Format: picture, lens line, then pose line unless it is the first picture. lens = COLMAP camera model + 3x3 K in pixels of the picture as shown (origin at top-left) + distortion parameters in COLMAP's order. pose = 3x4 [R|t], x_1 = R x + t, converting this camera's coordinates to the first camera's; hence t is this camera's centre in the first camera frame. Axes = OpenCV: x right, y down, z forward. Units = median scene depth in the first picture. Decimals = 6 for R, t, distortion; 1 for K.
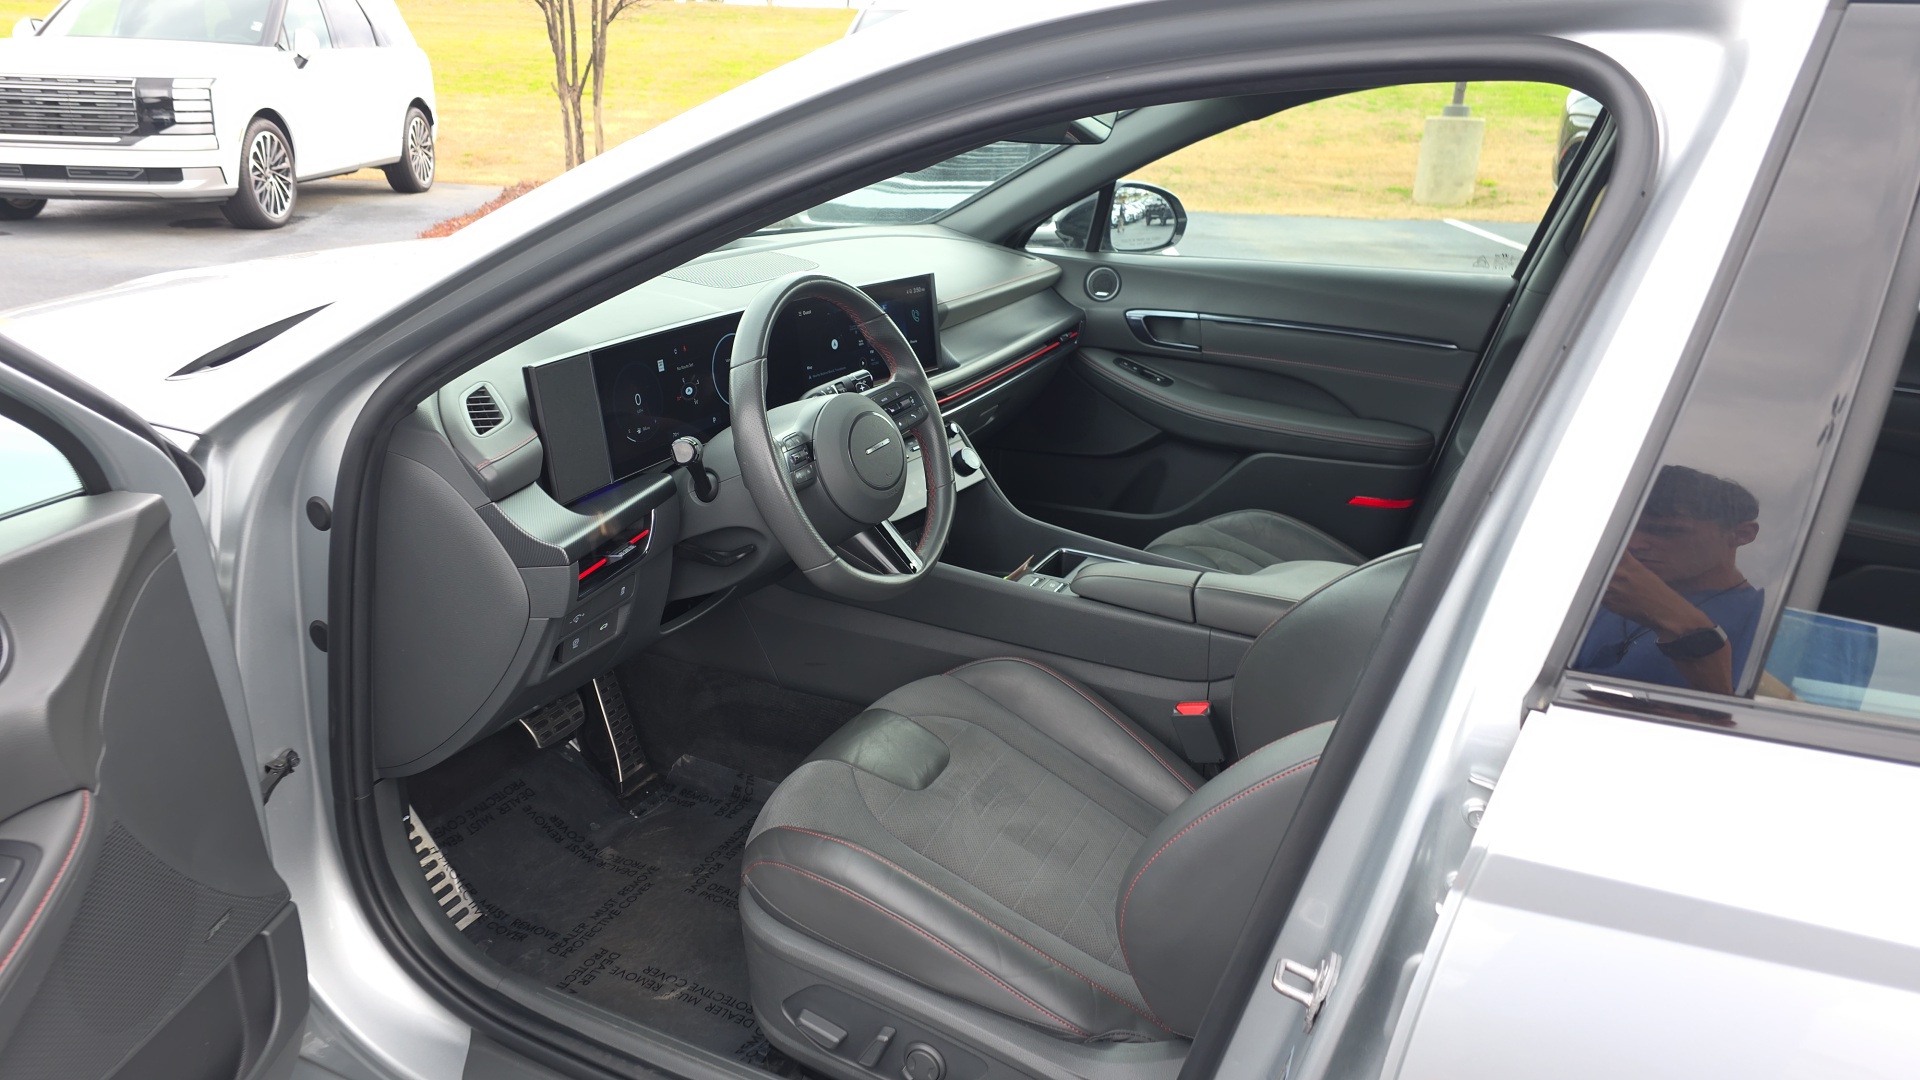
lens RADIAL K [[1292.0, 0, 954.8], [0, 1292.0, 553.3], [0, 0, 1]] dist [0.064609, -0.065497]
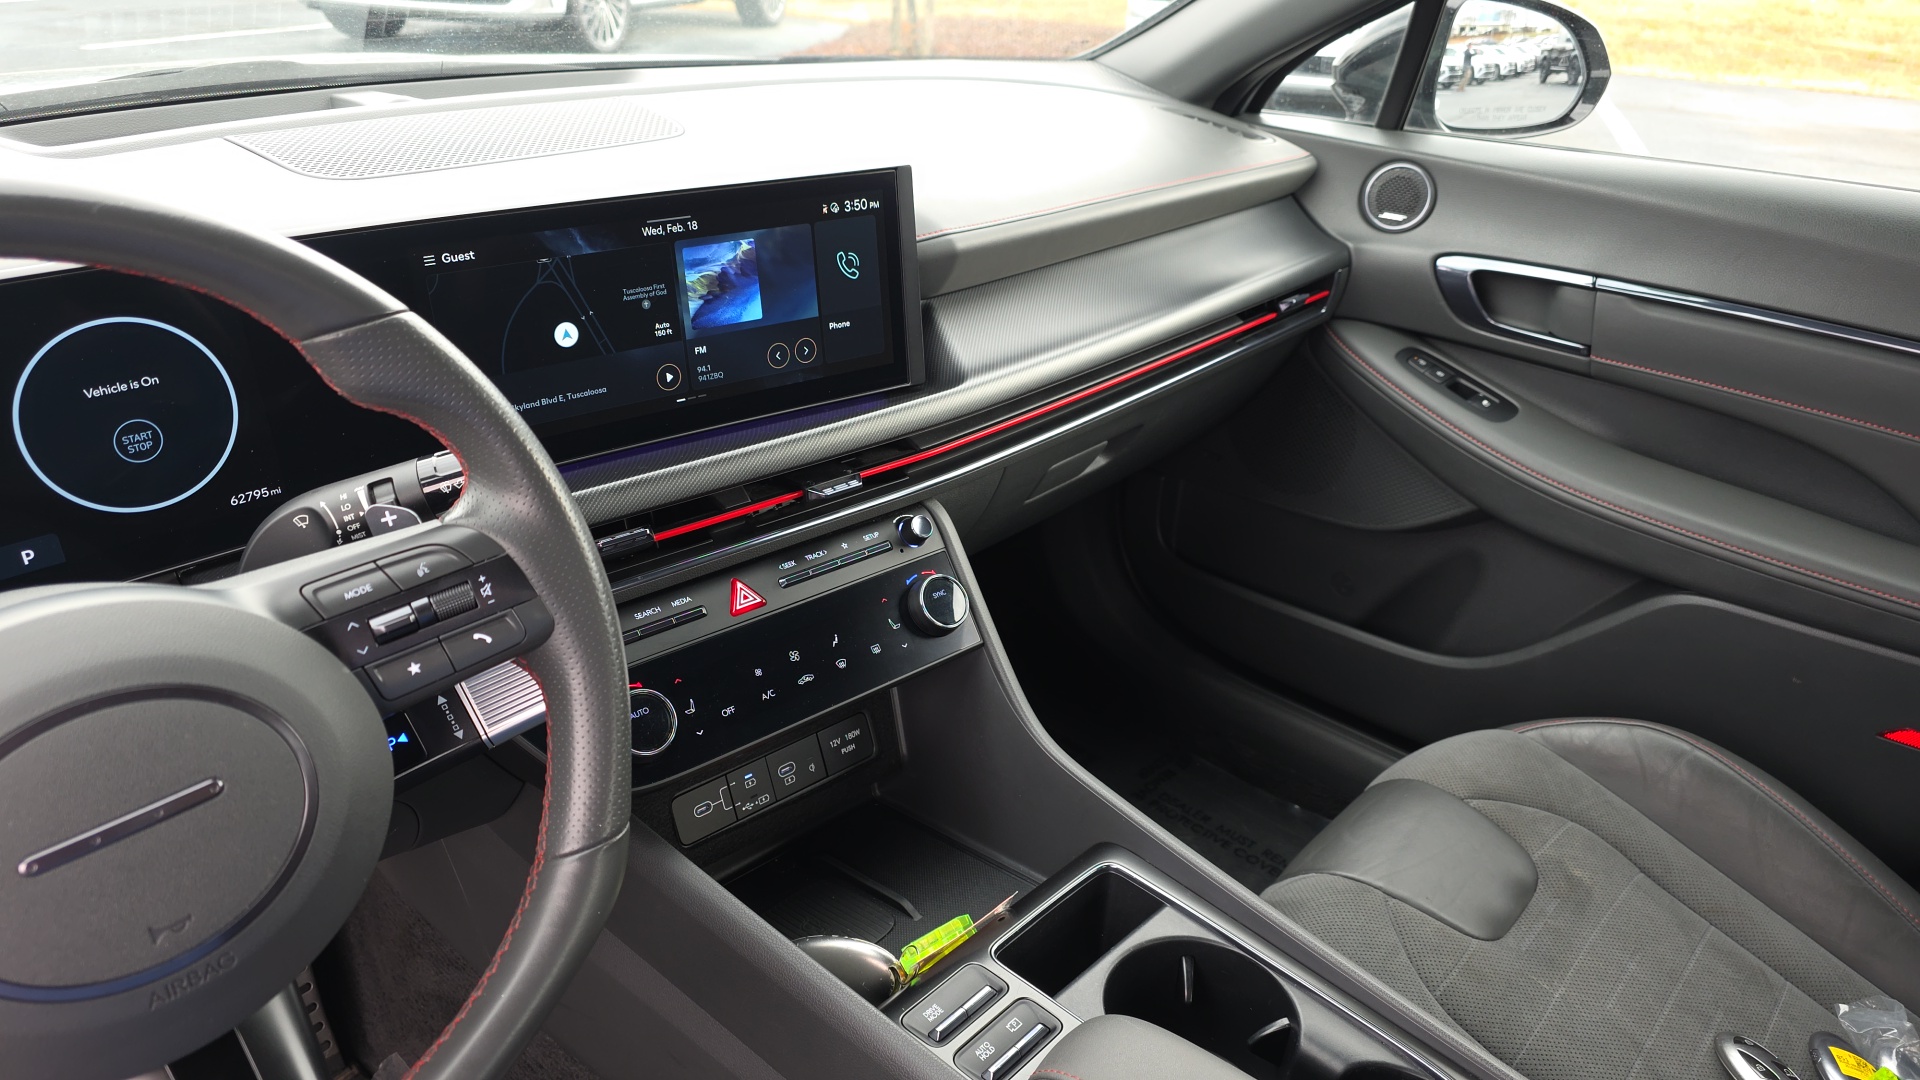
lens RADIAL K [[1294.9, 0, 943.2], [0, 1294.9, 537.9], [0, 0, 1]] dist [0.060543, -0.063457]
pose [[0.952721, 0.138460, -0.270465, 0.101375], [-0.113039, 0.987760, 0.107483, -0.112370], [0.282037, -0.071829, 0.956711, 0.459829]]
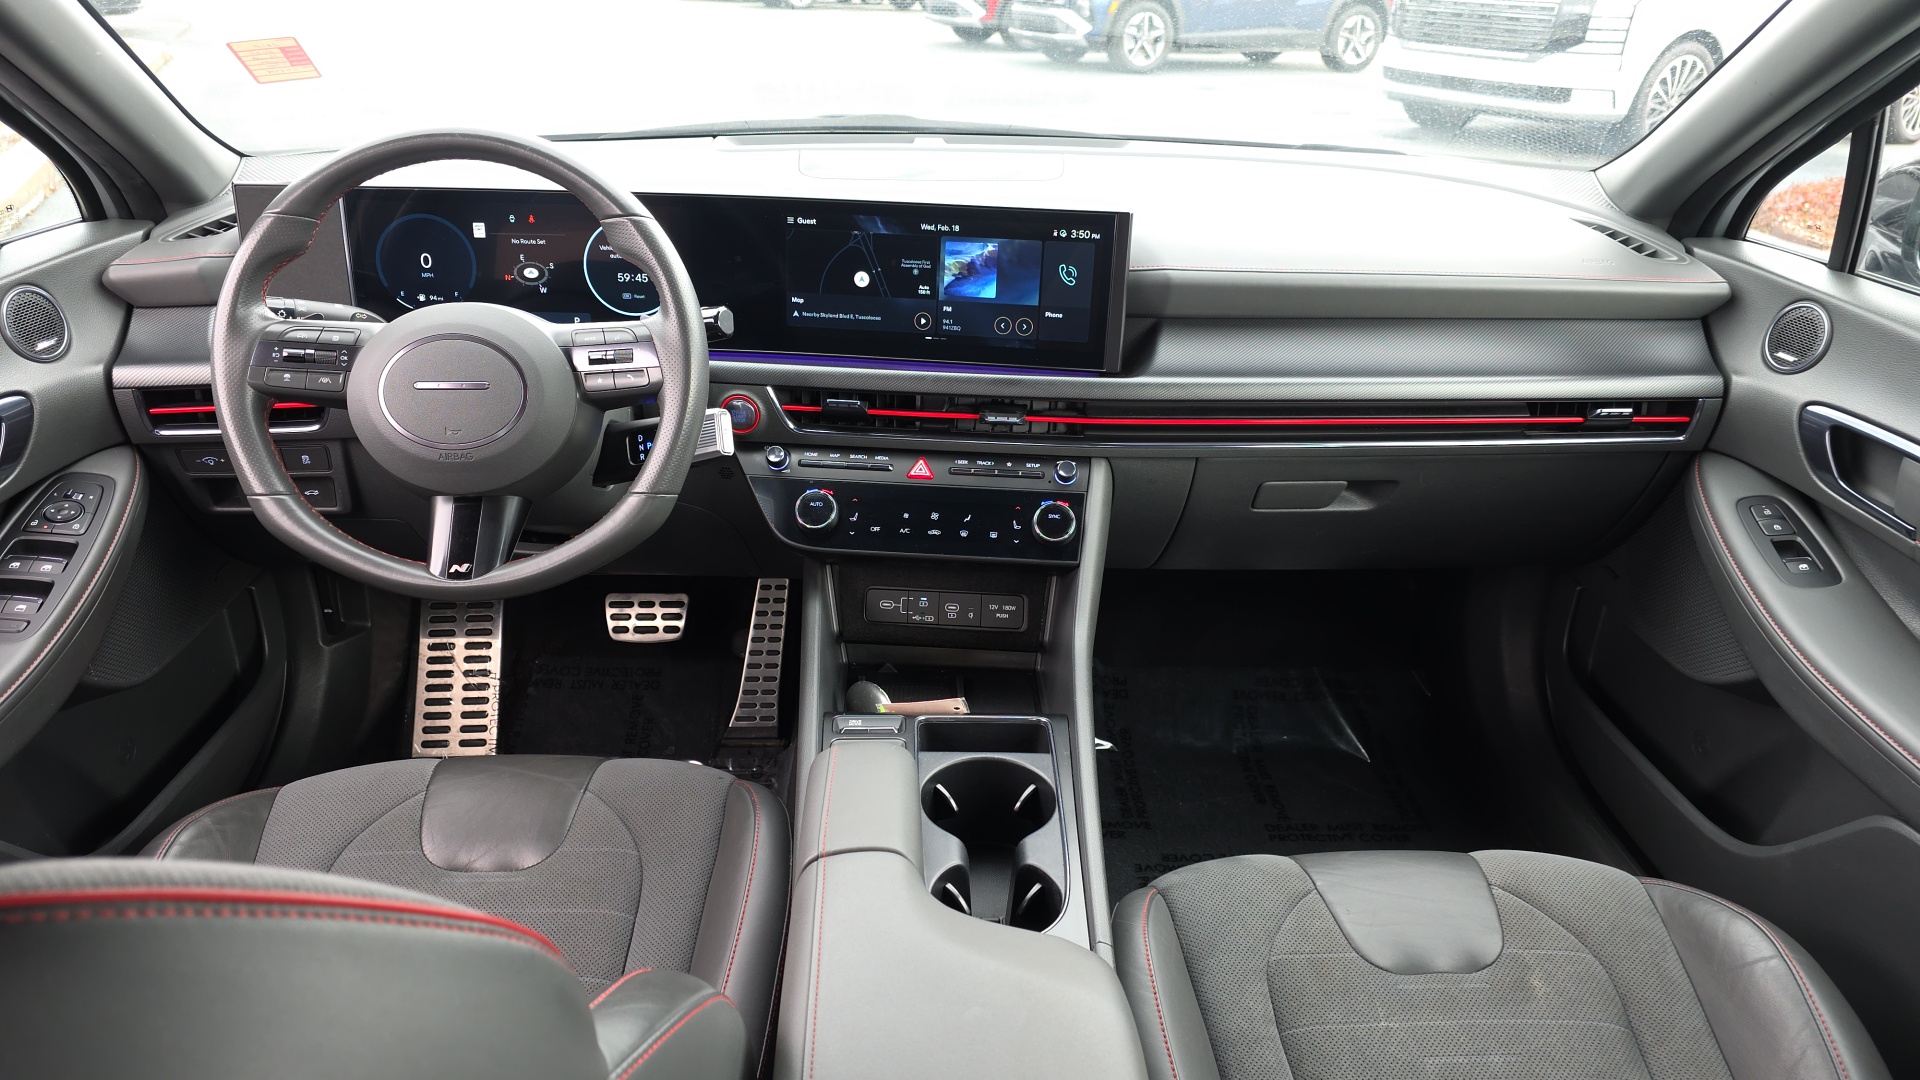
lens RADIAL K [[1292.0, 0, 954.8], [0, 1292.0, 553.3], [0, 0, 1]] dist [0.064609, -0.065497]
pose [[0.454598, 0.359201, -0.815055, 0.388180], [-0.326157, 0.918650, 0.222942, -0.142180], [0.828832, 0.164487, 0.534772, 0.505743]]
